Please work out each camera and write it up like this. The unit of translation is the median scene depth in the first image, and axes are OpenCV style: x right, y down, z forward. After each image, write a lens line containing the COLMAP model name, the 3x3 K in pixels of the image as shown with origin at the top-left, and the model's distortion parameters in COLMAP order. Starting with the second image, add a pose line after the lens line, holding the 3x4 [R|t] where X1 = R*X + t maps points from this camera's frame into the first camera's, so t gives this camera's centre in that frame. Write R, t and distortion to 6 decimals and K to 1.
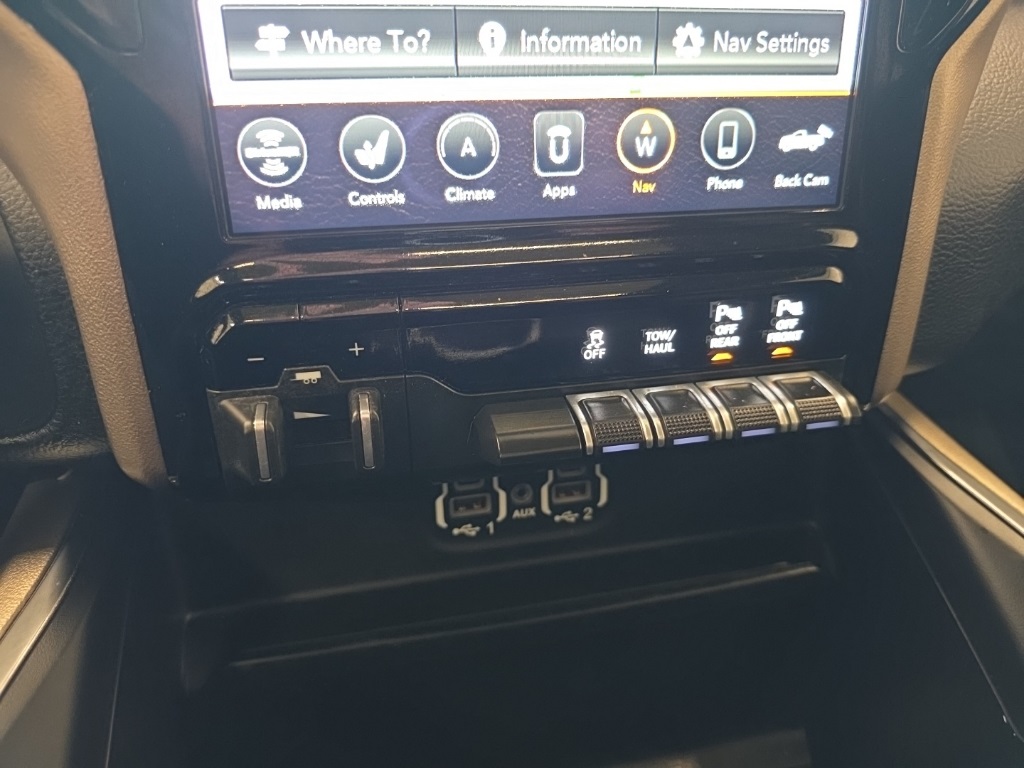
lens RADIAL K [[712.7, 0, 517.0], [0, 712.7, 370.6], [0, 0, 1]] dist [0.041234, -0.051880]
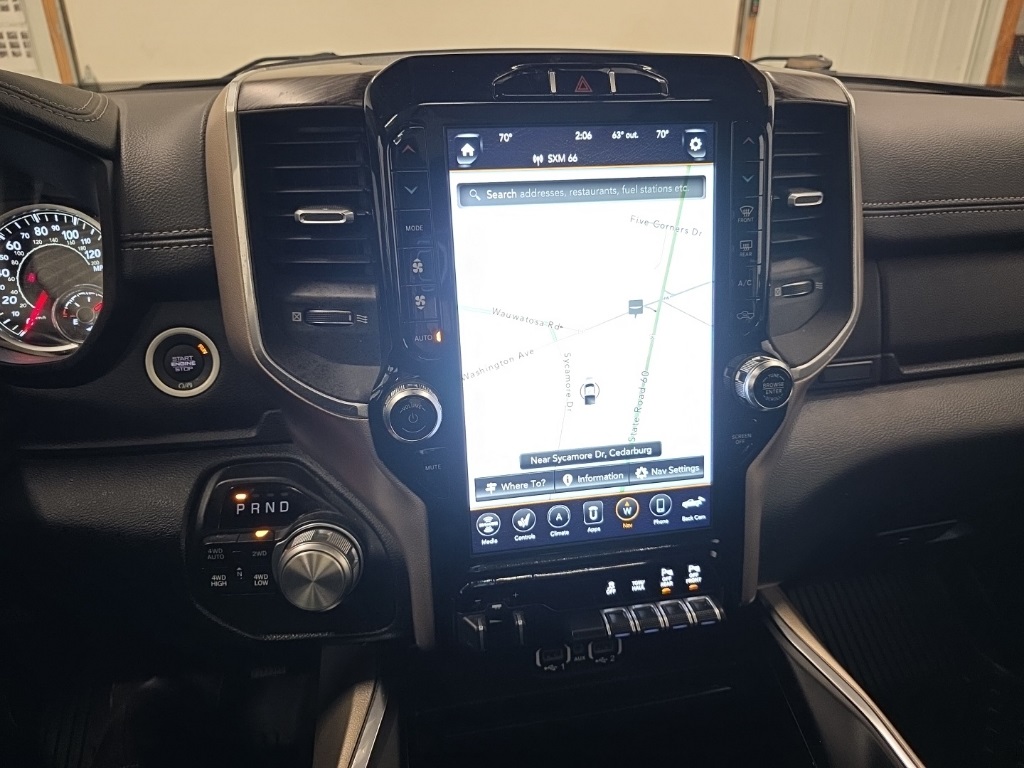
lens RADIAL K [[712.7, 0, 517.0], [0, 712.7, 370.6], [0, 0, 1]] dist [0.041234, -0.051880]
pose [[0.999039, -0.019508, -0.039261, -0.101784], [0.013204, 0.987848, -0.154858, -0.410180], [0.041805, 0.154191, 0.987156, -1.576940]]
